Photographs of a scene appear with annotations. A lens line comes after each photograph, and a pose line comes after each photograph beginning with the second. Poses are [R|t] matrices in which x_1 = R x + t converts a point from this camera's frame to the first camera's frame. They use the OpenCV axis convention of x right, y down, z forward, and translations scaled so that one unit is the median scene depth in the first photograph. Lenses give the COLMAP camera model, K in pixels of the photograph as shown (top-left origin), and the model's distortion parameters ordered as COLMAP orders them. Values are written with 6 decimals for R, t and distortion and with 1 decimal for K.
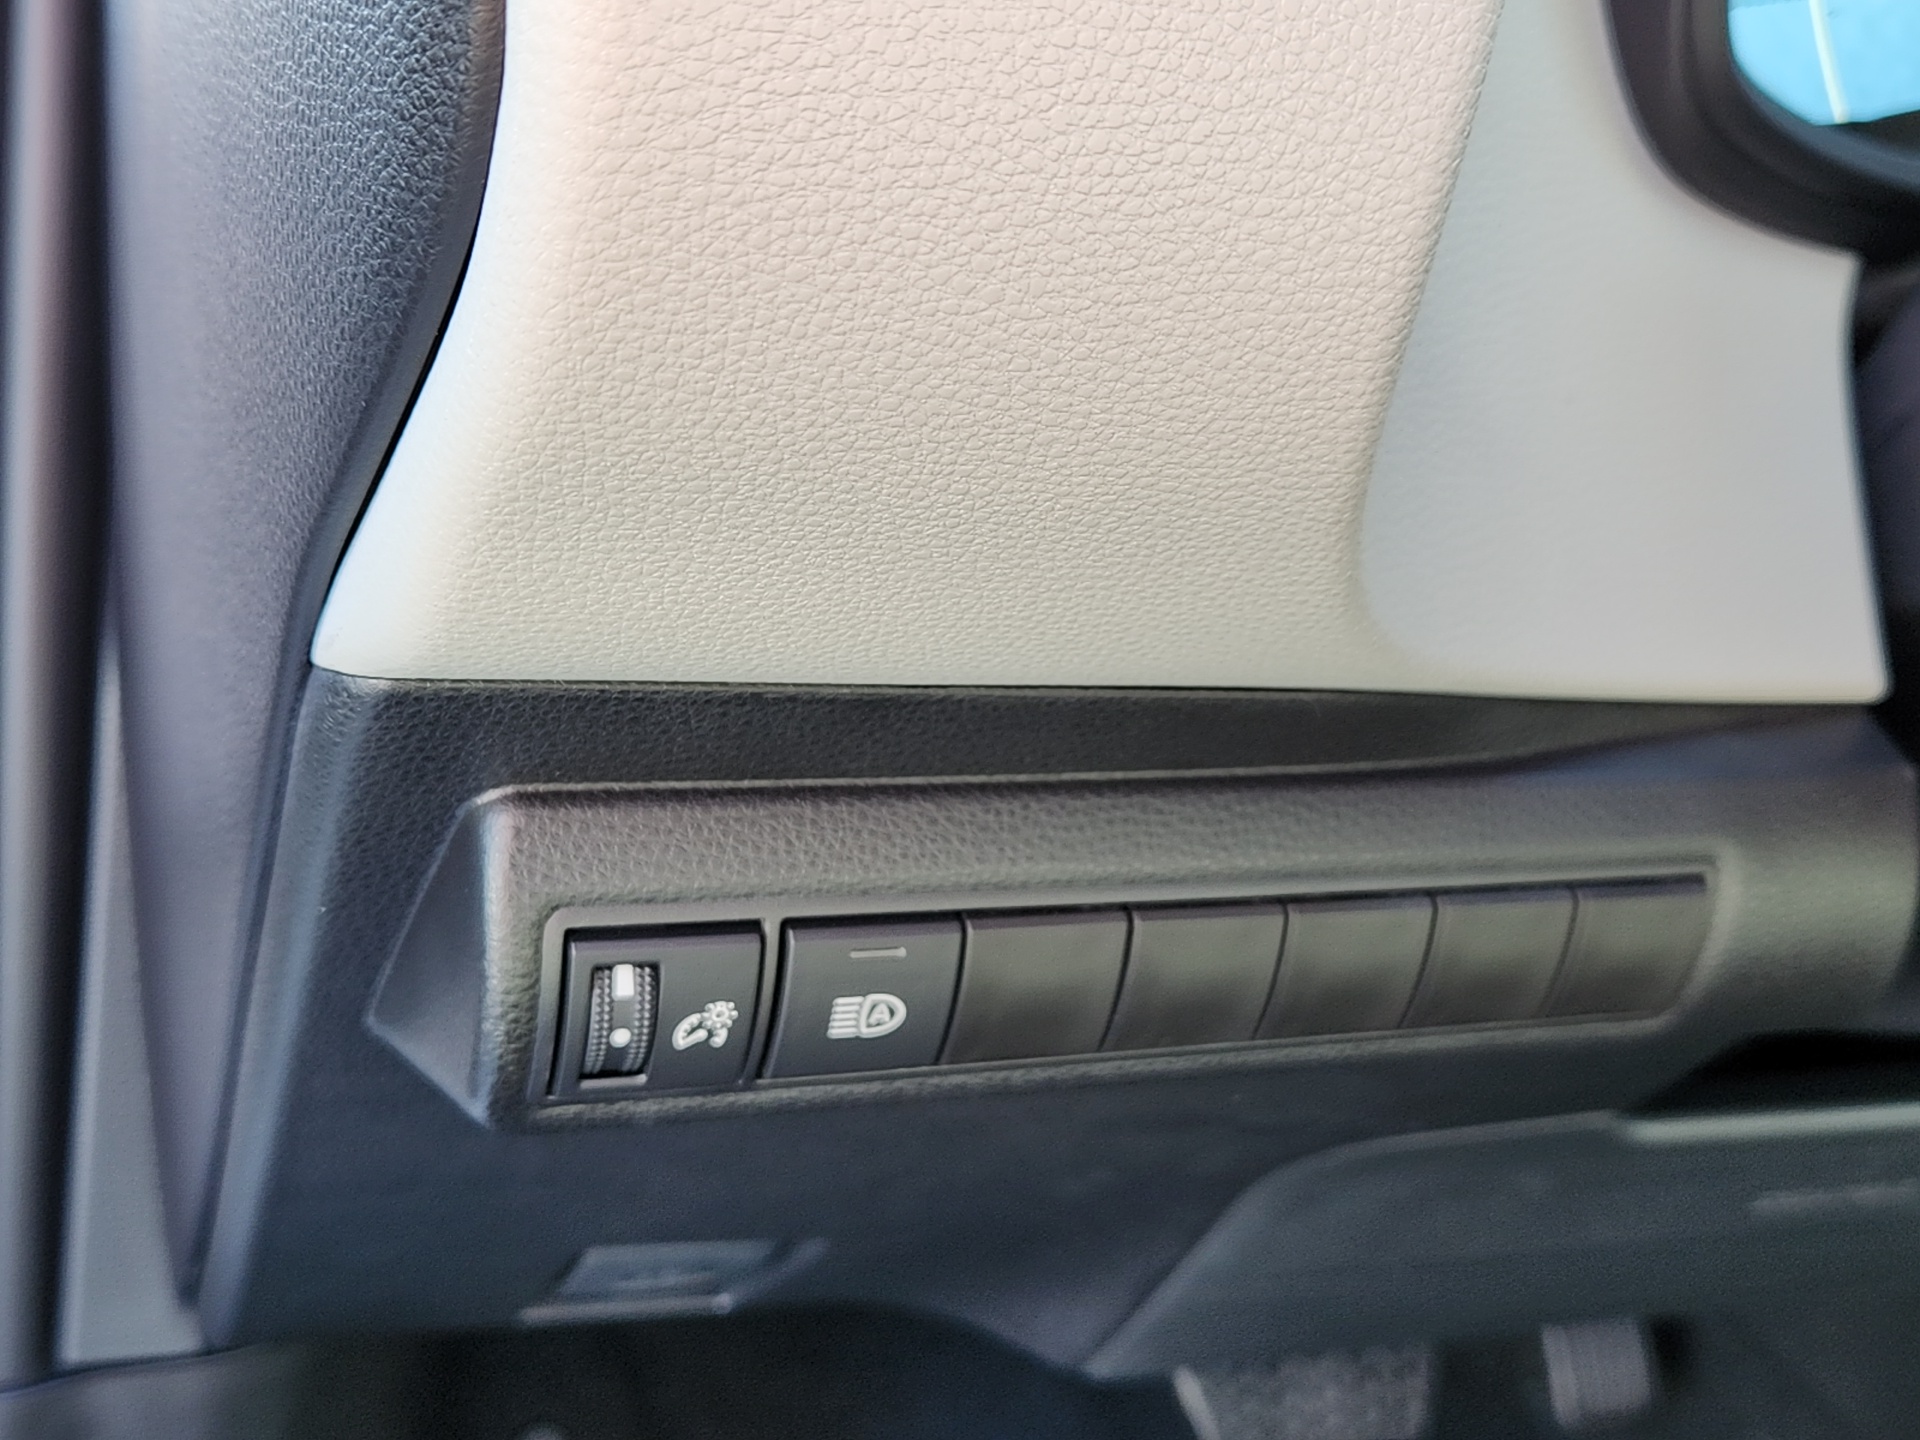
lens RADIAL K [[2133.9, 0, 960.0], [0, 2133.9, 720.0], [0, 0, 1]] dist [0.035145, -0.056374]
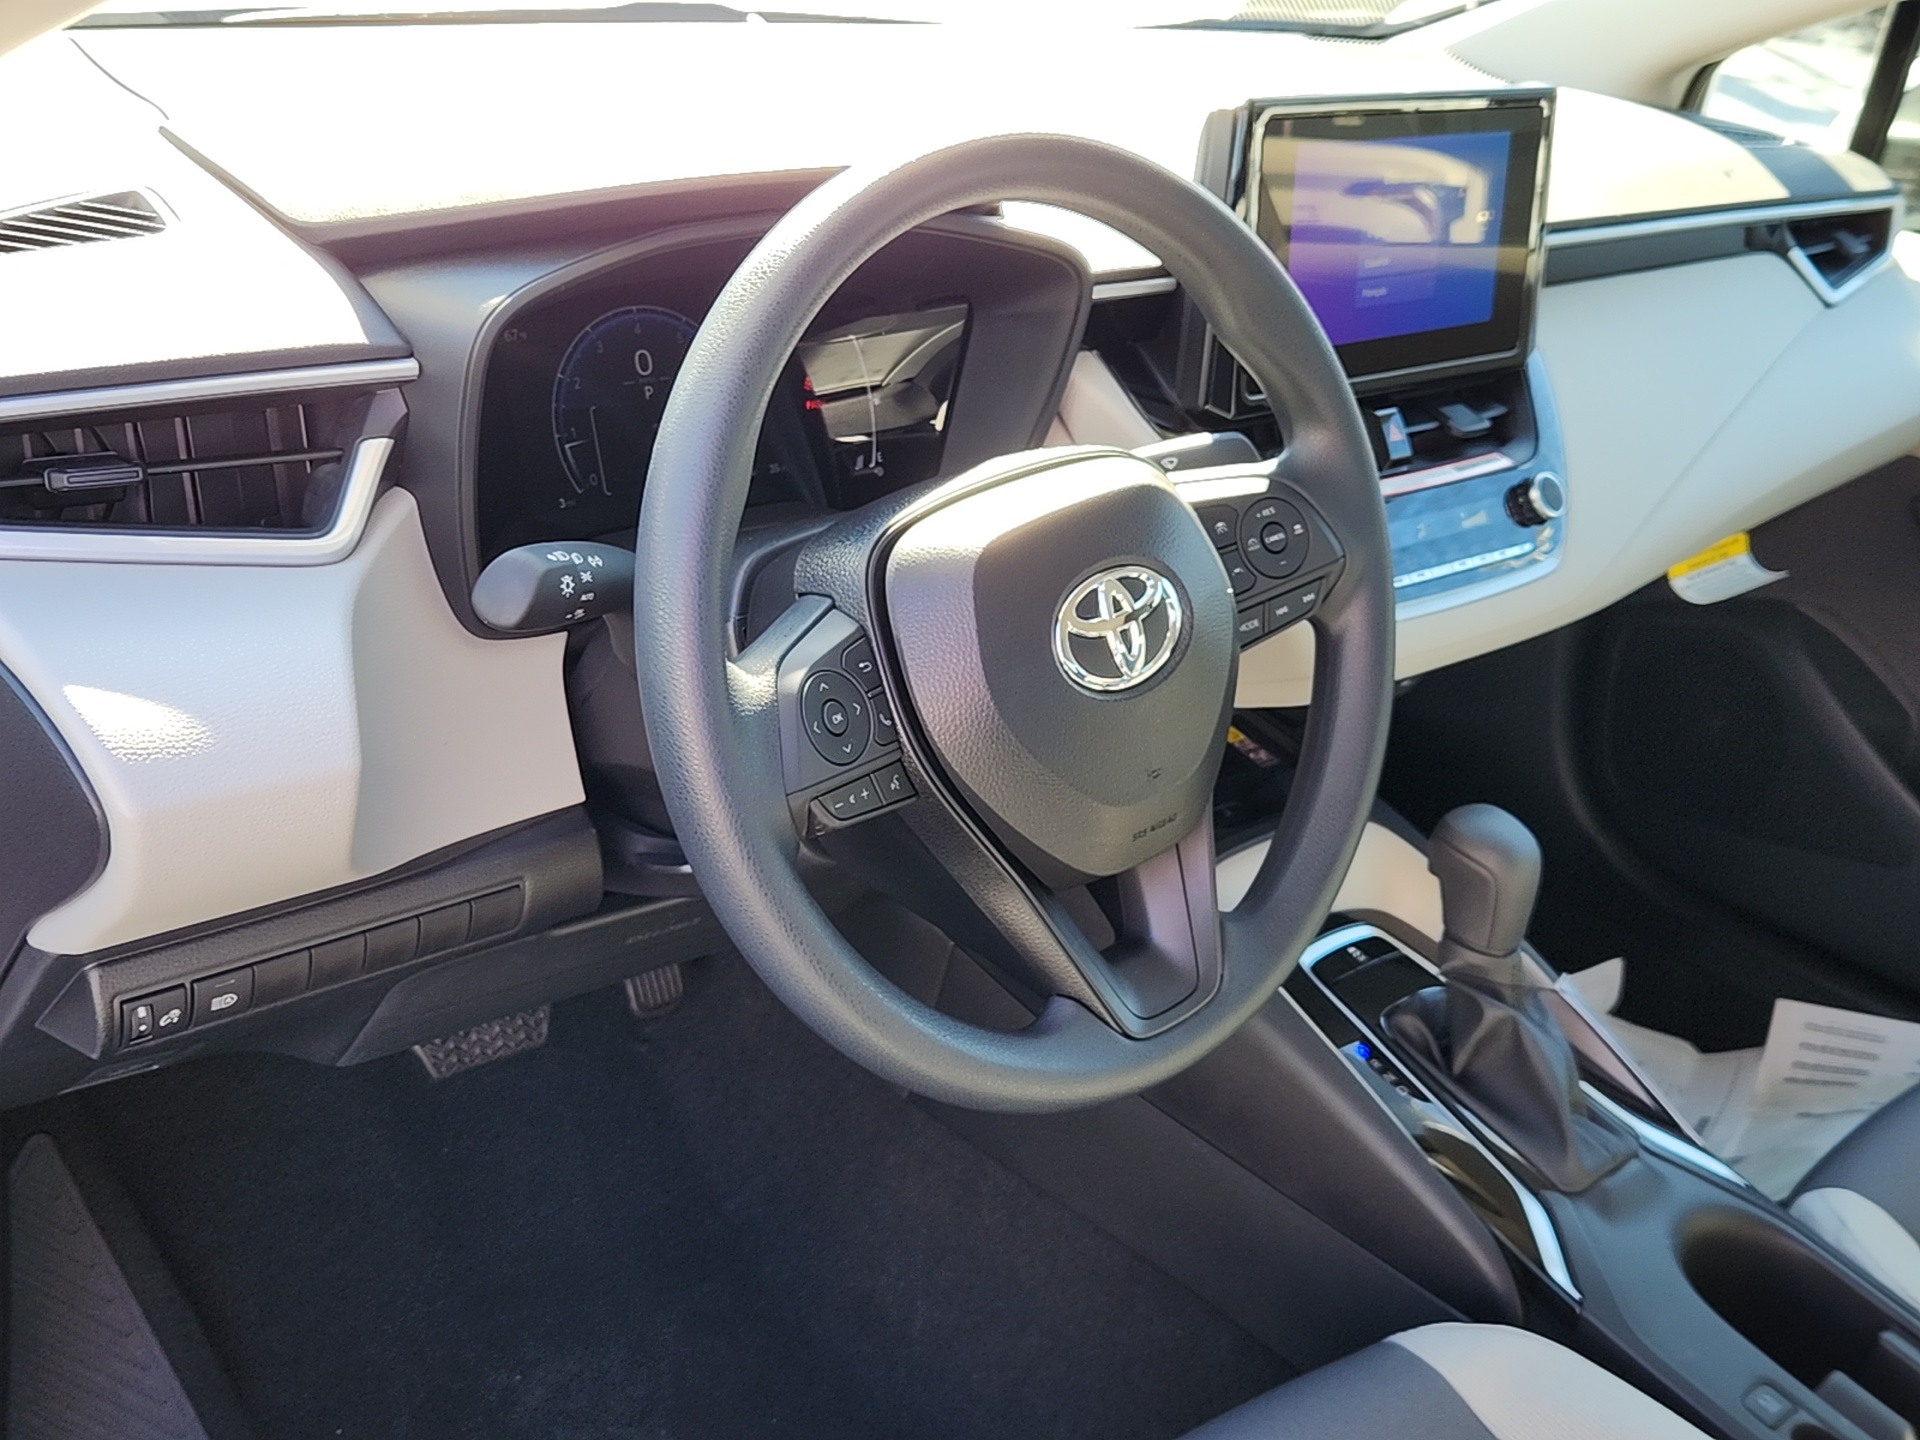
lens RADIAL K [[2133.9, 0, 960.0], [0, 2133.9, 720.0], [0, 0, 1]] dist [0.035145, -0.056374]
pose [[0.940298, -0.144951, 0.307942, 0.063408], [0.078924, 0.972977, 0.216993, -0.859969], [-0.331074, -0.179734, 0.926329, -2.176597]]
